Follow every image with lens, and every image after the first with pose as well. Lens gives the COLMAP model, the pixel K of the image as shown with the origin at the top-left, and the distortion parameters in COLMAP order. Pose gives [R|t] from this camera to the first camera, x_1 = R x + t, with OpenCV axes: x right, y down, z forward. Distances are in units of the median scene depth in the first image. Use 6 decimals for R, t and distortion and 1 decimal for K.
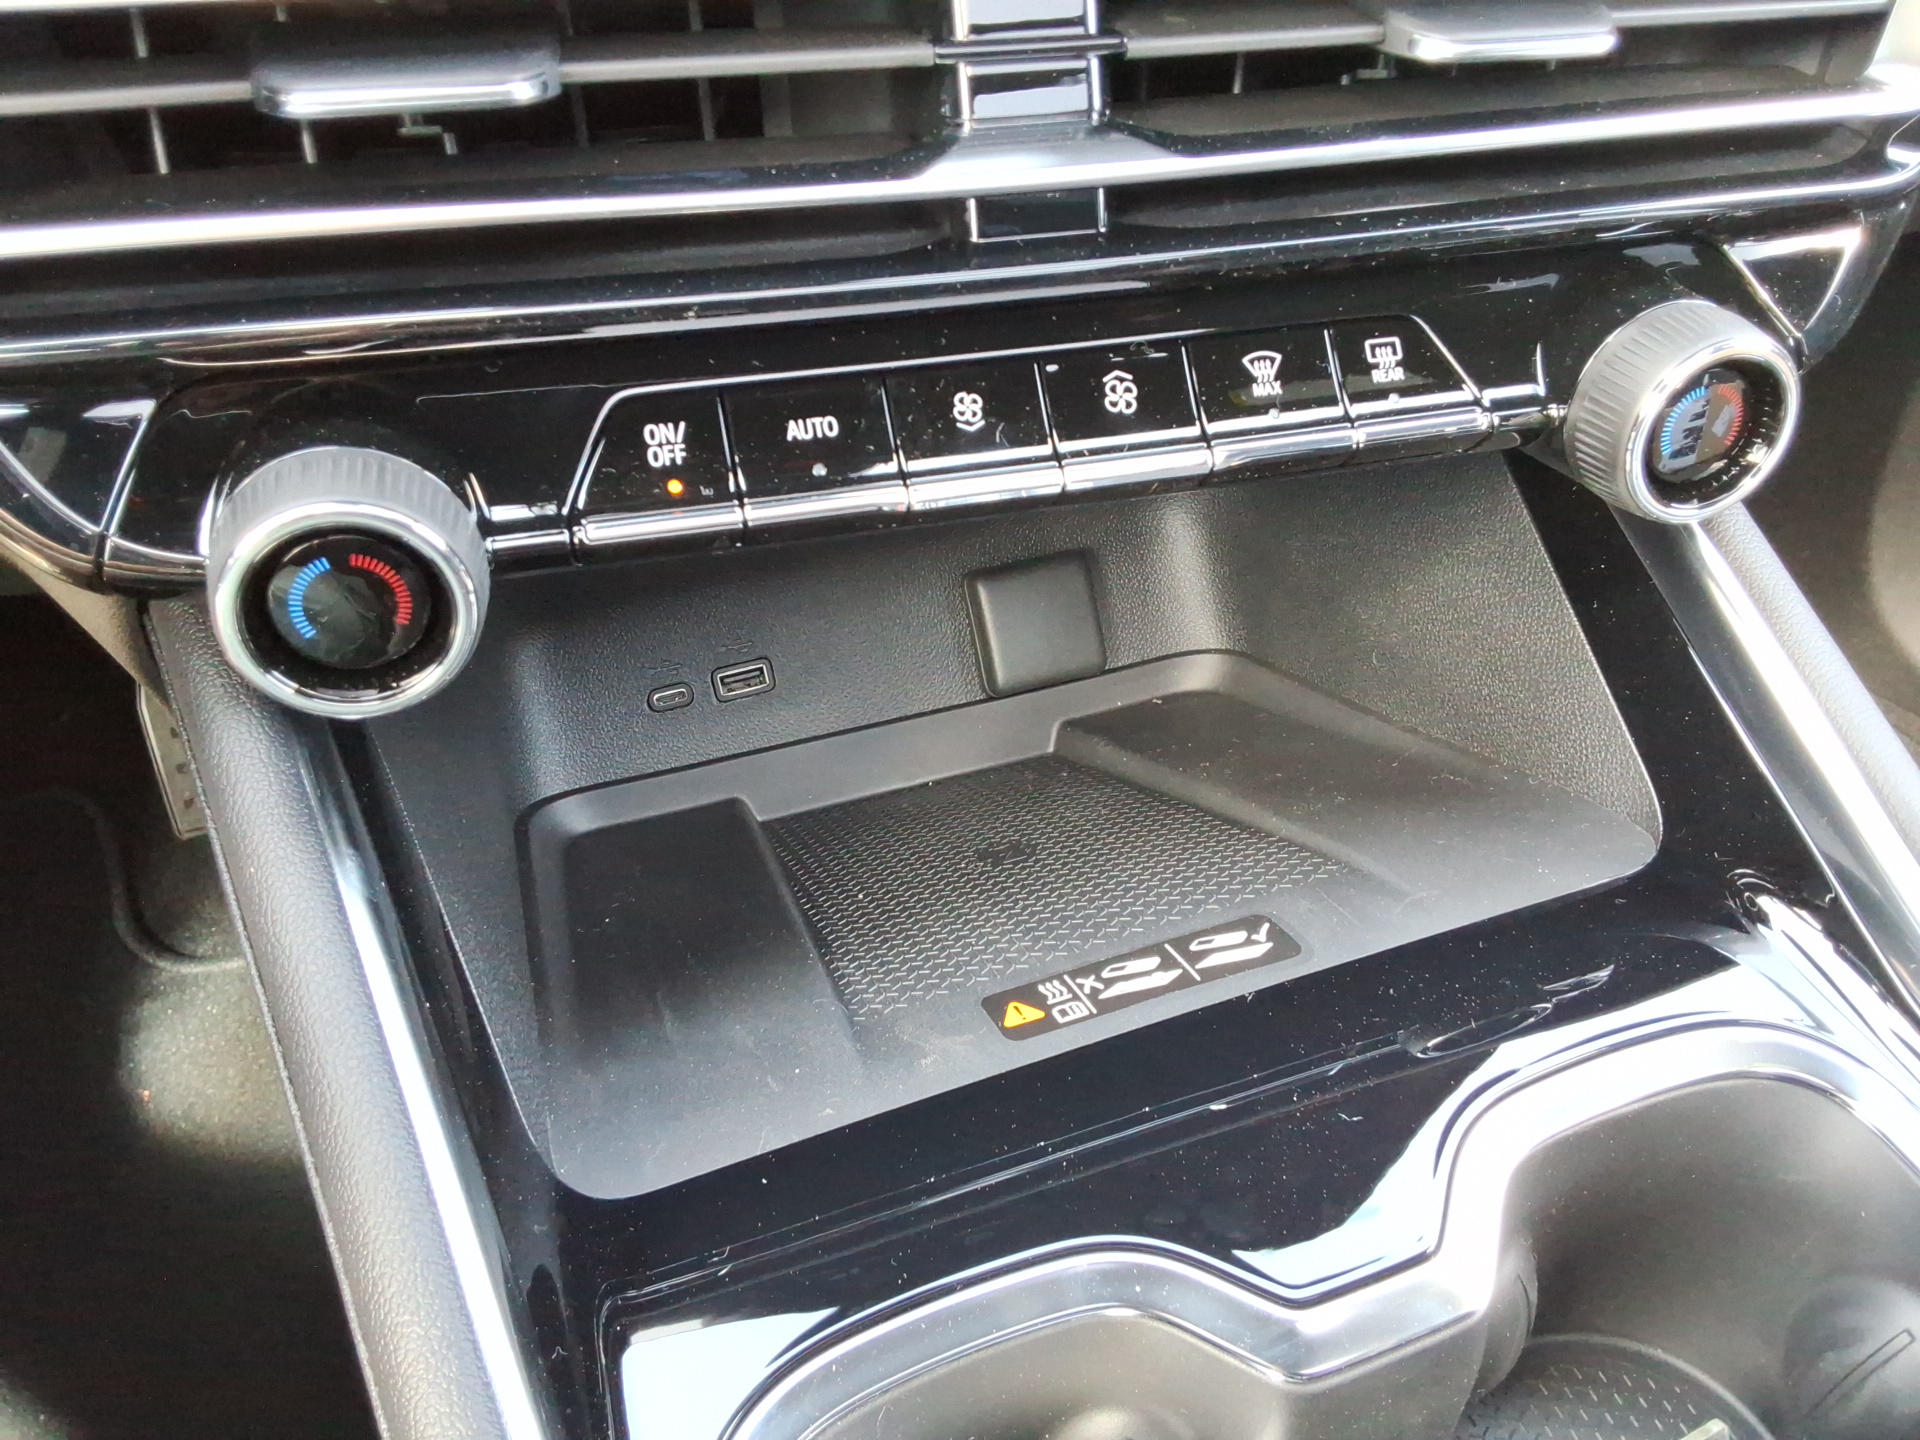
lens RADIAL K [[1668.6, 0, 962.8], [0, 1668.6, 718.9], [0, 0, 1]] dist [0.124634, 0.001947]
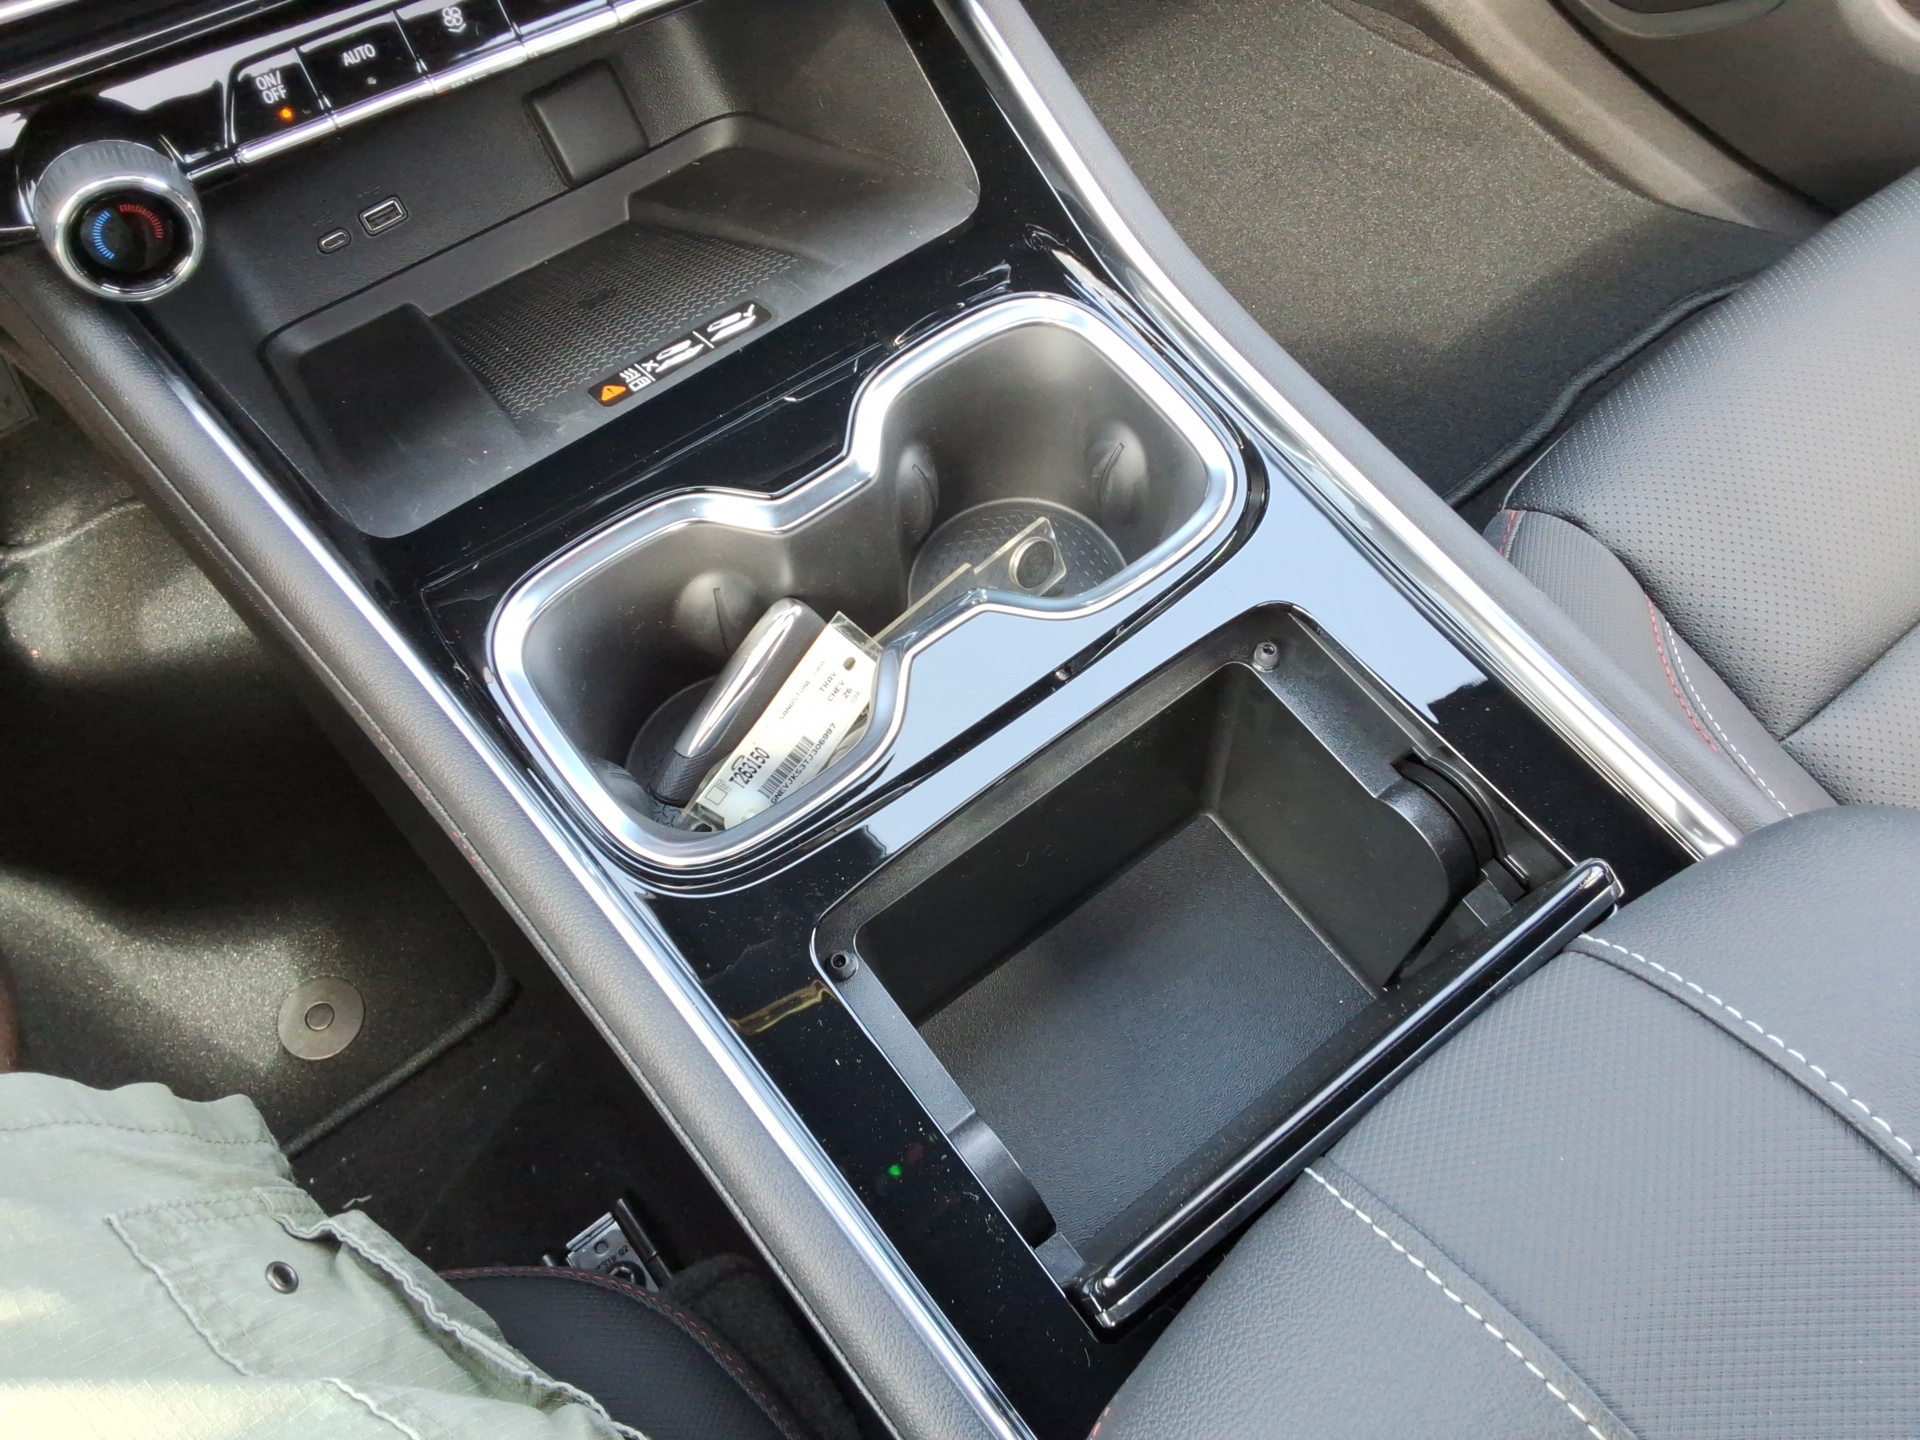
lens RADIAL K [[1528.4, 0, 970.1], [0, 1528.4, 708.4], [0, 0, 1]] dist [0.107571, -0.159742]
pose [[0.958877, -0.260863, 0.111828, 0.118333], [0.207467, 0.913088, 0.351037, -0.002323], [-0.193682, -0.313401, 0.929660, -0.581691]]
